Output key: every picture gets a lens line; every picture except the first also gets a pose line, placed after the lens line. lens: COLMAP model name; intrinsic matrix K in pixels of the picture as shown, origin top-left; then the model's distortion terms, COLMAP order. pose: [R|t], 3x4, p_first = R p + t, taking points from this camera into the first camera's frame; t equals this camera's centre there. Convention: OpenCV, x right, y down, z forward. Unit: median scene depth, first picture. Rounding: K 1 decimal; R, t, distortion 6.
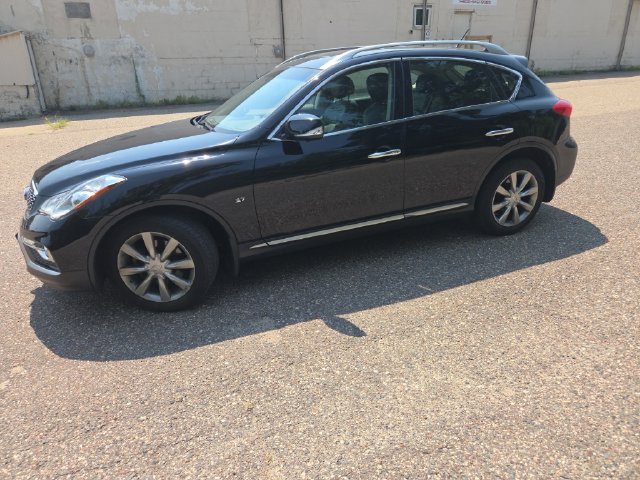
lens RADIAL K [[423.8, 0, 310.7], [0, 423.8, 236.6], [0, 0, 1]] dist [0.058074, -0.042222]
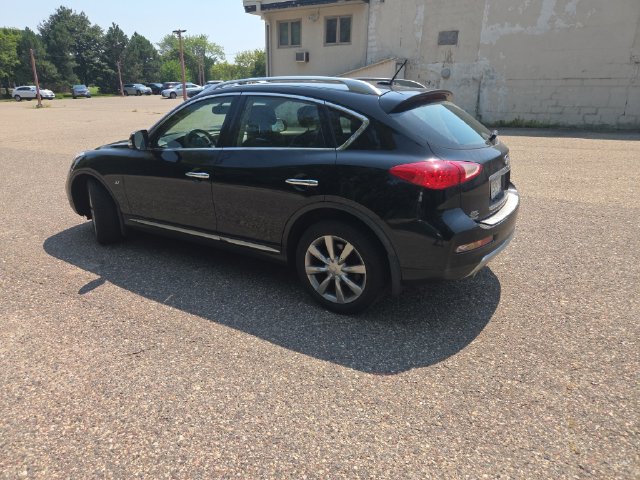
lens RADIAL K [[424.8, 0, 317.1], [0, 424.8, 235.4], [0, 0, 1]] dist [0.063336, -0.048378]
pose [[0.574400, 0.291744, -0.764820, 0.277545], [-0.321524, 0.939650, 0.116961, -0.061034], [0.752786, 0.178726, 0.633538, 0.121043]]
